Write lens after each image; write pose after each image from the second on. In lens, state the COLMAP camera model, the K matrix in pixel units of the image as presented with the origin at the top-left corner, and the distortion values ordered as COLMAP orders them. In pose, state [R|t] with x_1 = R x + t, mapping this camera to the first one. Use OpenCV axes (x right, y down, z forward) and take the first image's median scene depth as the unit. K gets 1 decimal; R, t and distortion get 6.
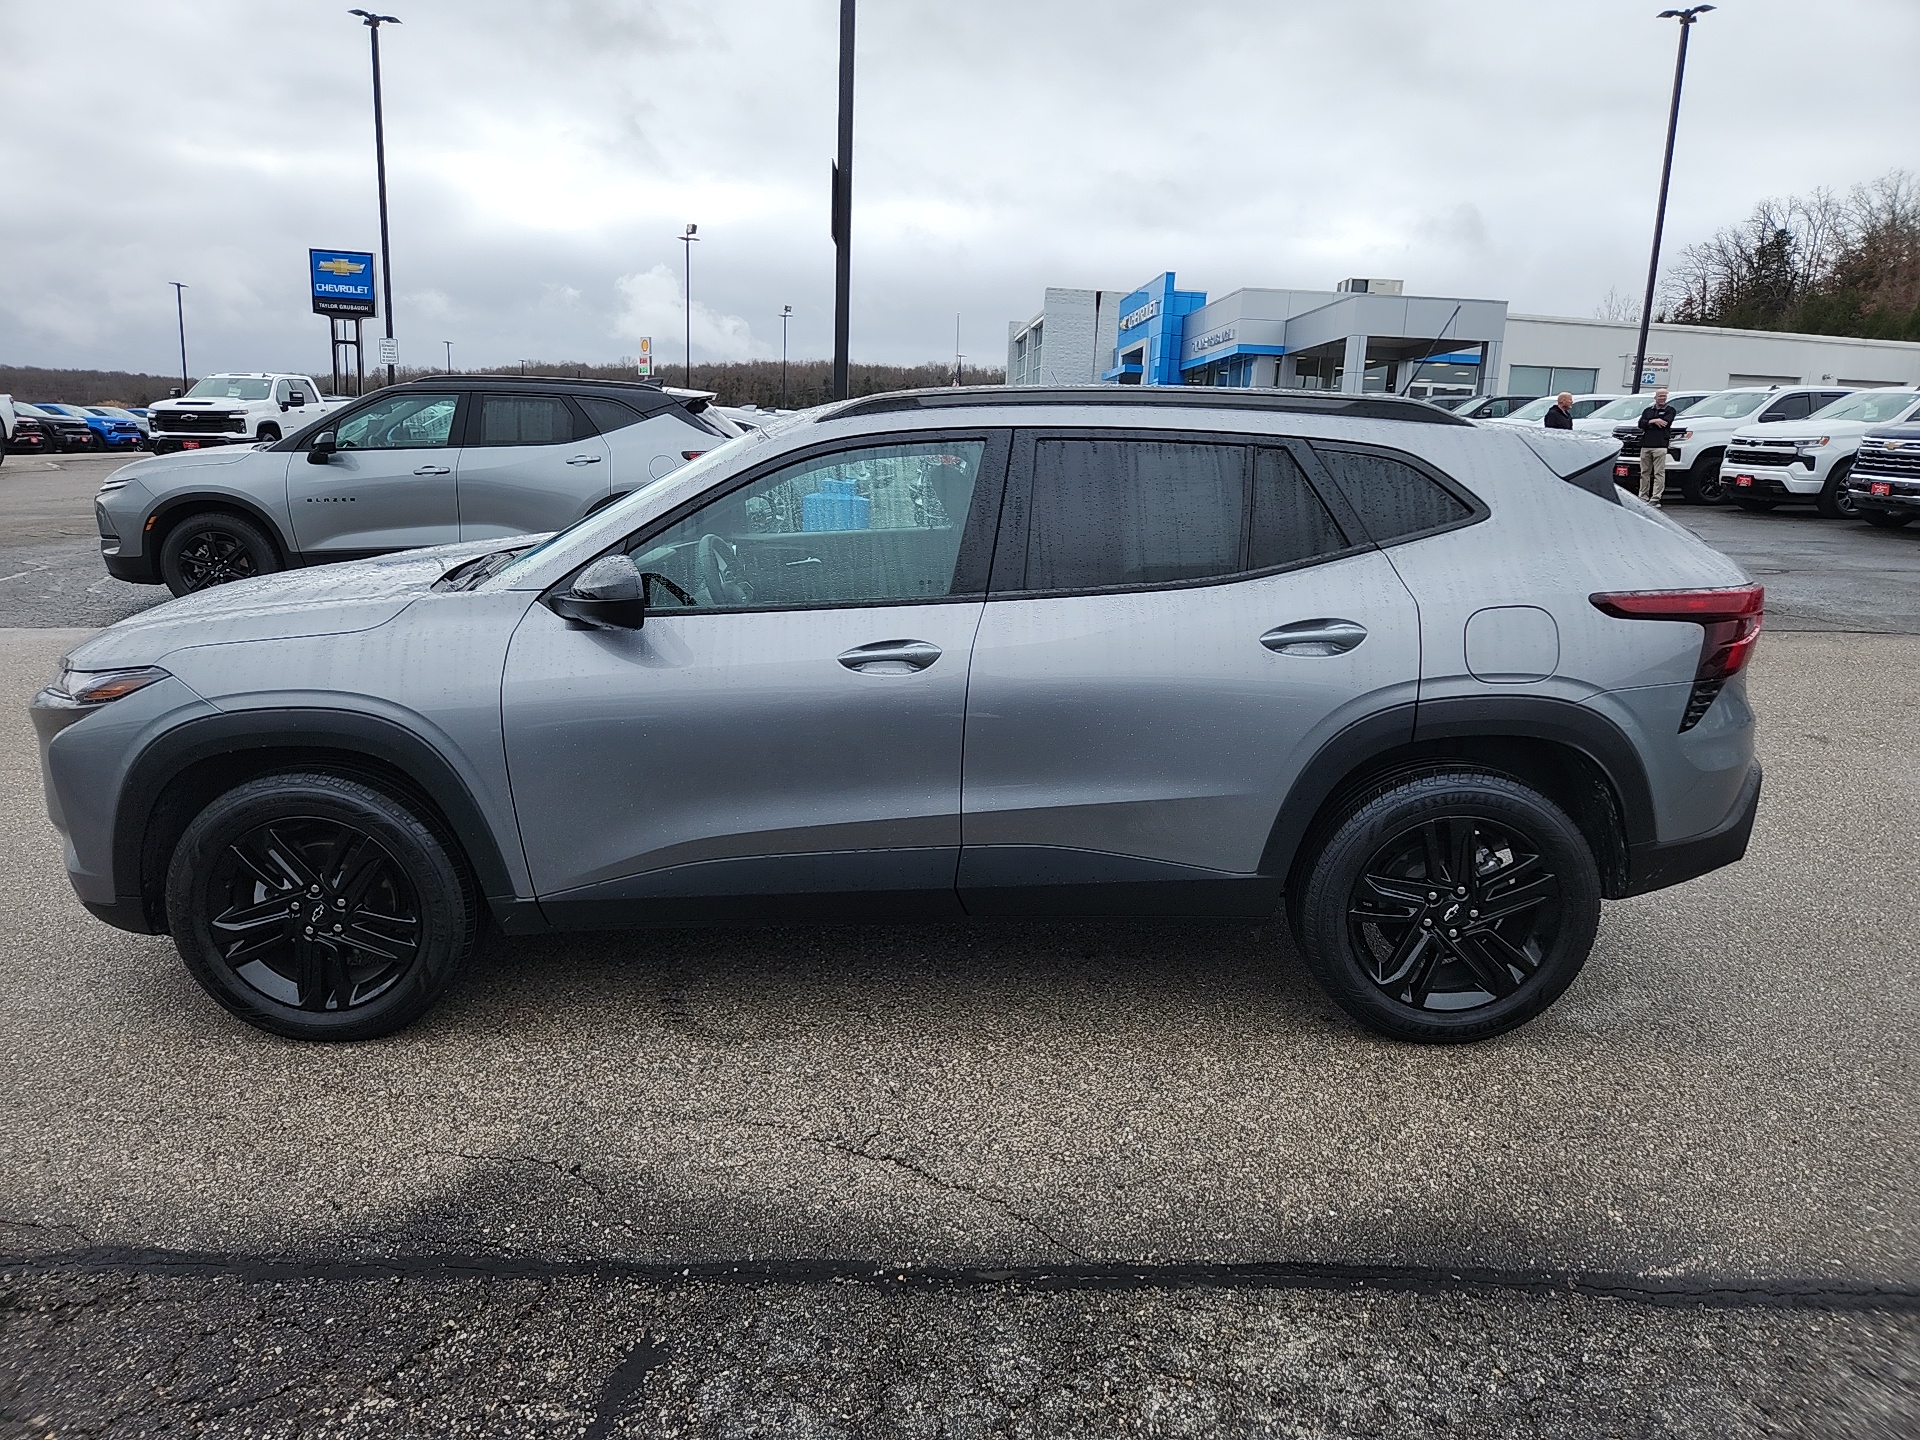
lens RADIAL K [[1278.3, 0, 960.0], [0, 1278.3, 720.0], [0, 0, 1]] dist [0.078836, -0.070855]
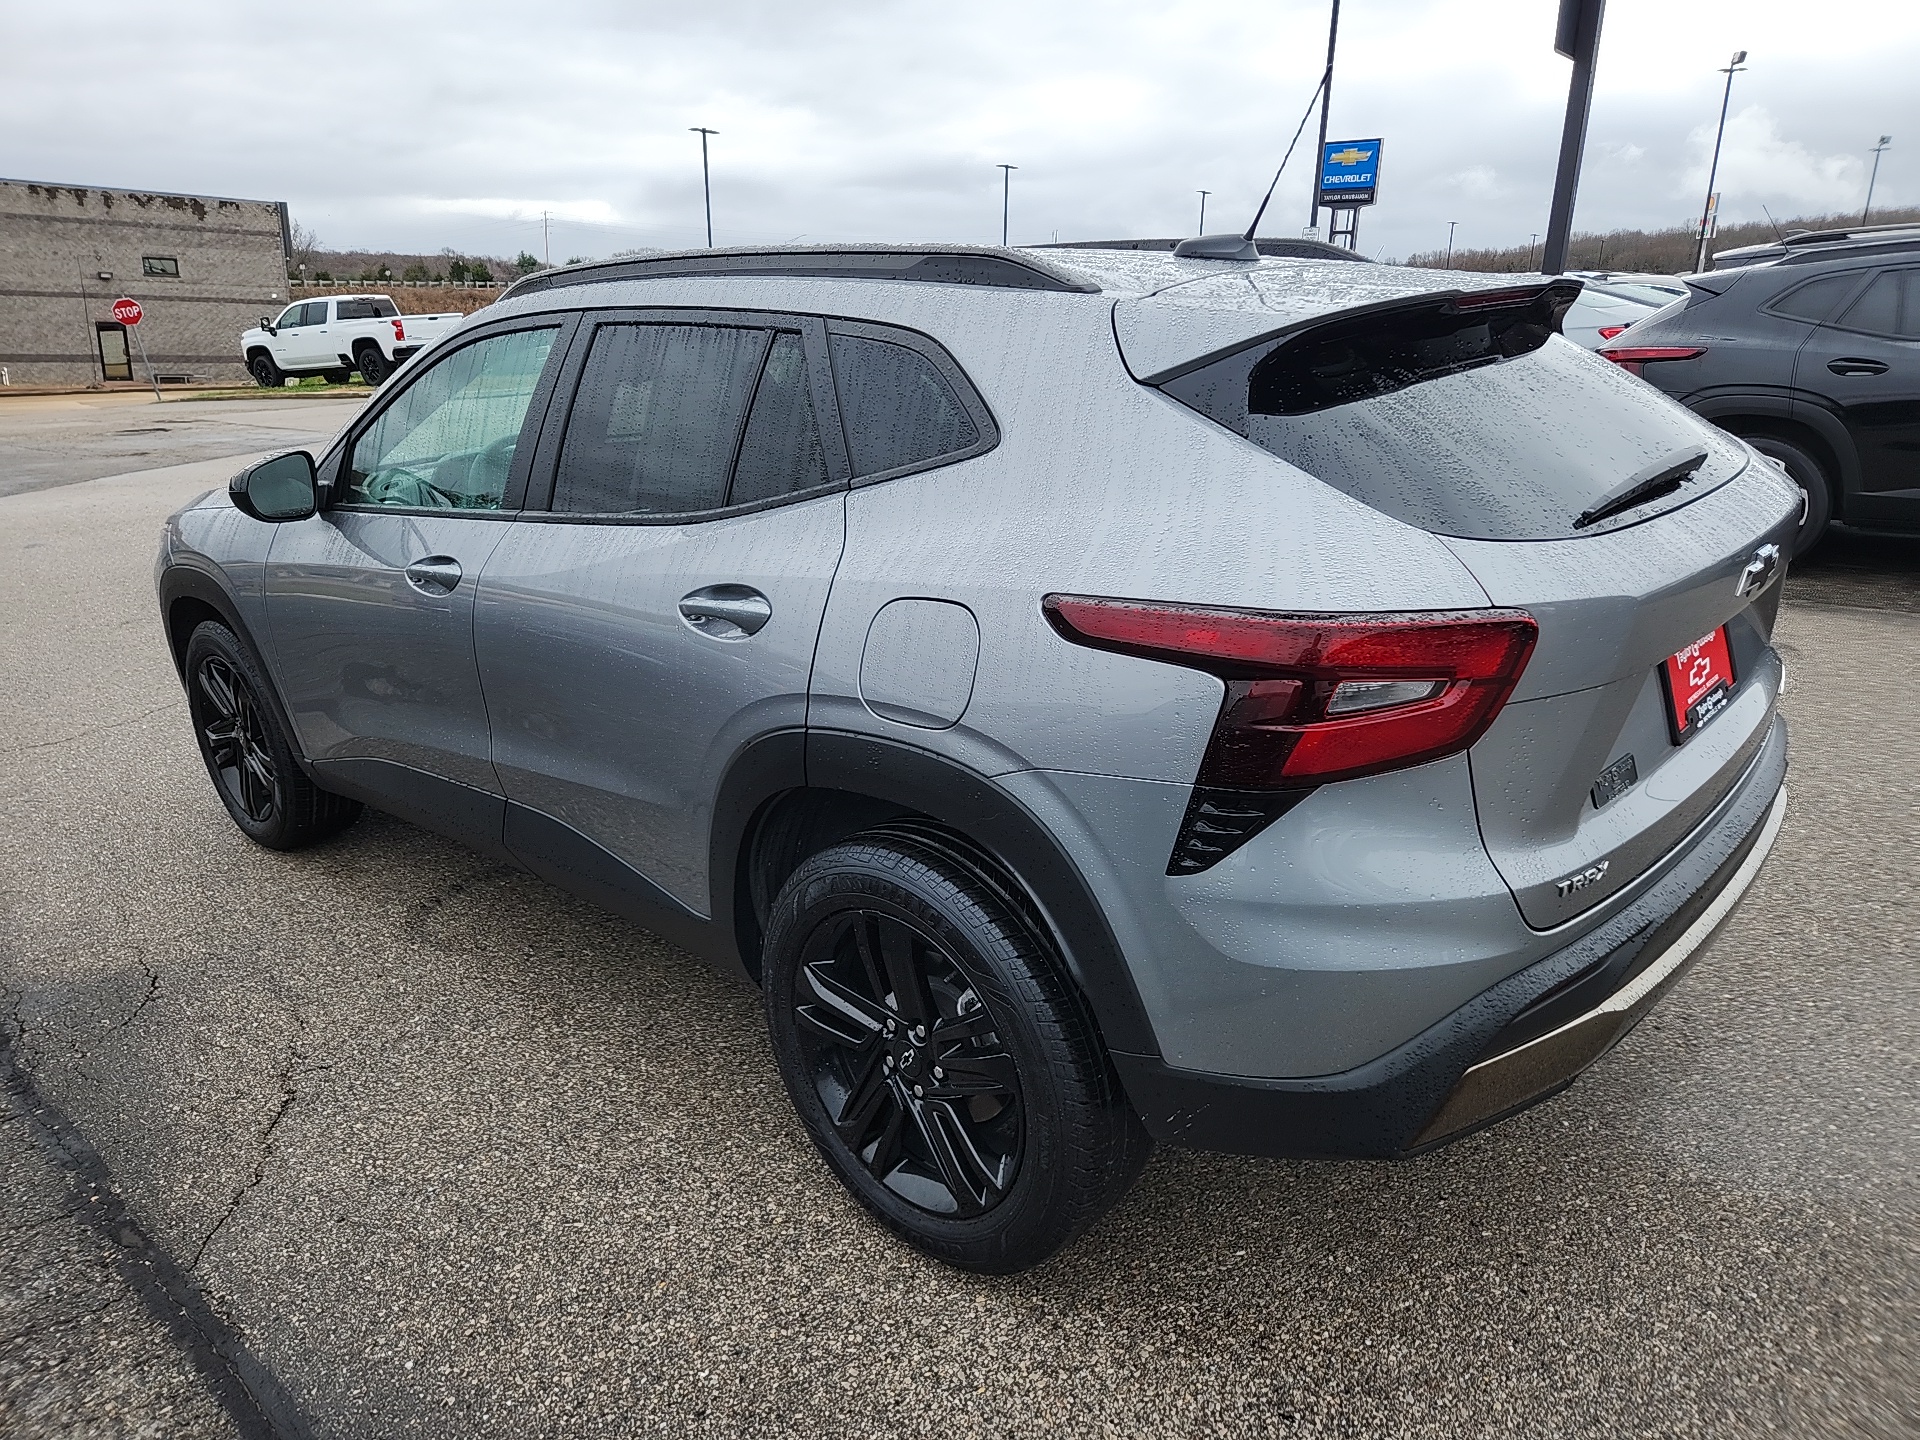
lens RADIAL K [[1277.8, 0, 957.9], [0, 1277.8, 705.5], [0, 0, 1]] dist [0.077183, -0.064367]
pose [[0.736536, 0.167613, -0.655303, 0.802066], [-0.119429, 0.985816, 0.117917, -0.106438], [0.665772, -0.008588, 0.746106, 0.543242]]
